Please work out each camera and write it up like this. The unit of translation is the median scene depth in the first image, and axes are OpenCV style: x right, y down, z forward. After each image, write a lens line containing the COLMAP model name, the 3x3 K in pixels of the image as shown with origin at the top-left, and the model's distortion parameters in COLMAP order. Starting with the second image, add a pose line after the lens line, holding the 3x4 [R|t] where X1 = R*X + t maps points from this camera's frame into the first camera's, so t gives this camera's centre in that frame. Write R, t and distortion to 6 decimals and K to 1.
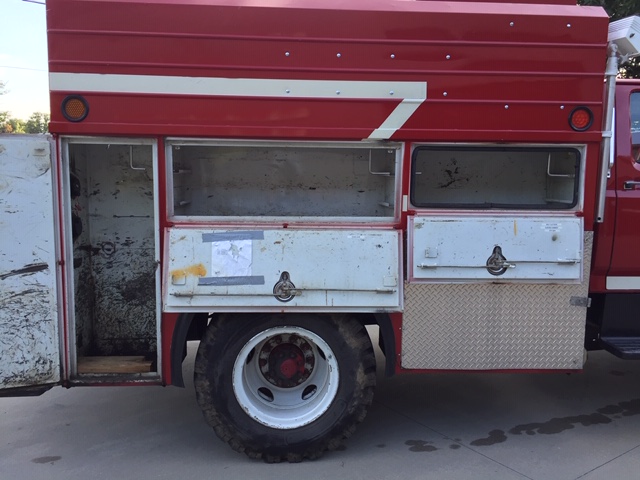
lens RADIAL K [[563.4, 0, 320.0], [0, 563.4, 240.0], [0, 0, 1]] dist [0.007634, -0.004781]
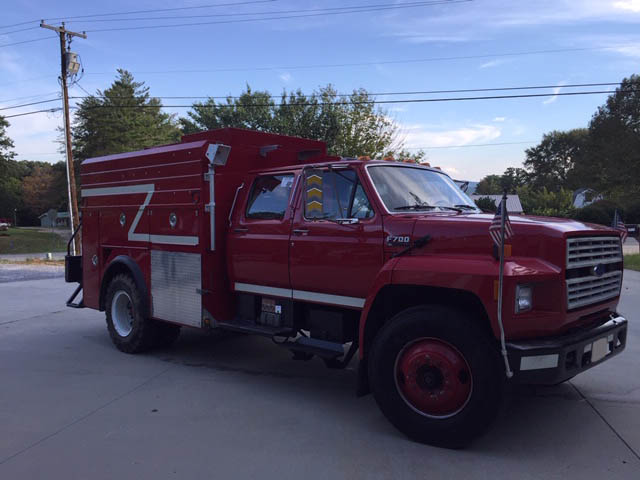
lens RADIAL K [[563.4, 0, 320.0], [0, 563.4, 240.0], [0, 0, 1]] dist [0.007634, -0.004781]
pose [[0.681415, 0.012625, -0.731789, 2.023409], [-0.075640, 0.995712, -0.053256, 0.006983], [0.727978, 0.091642, 0.679448, -0.008462]]
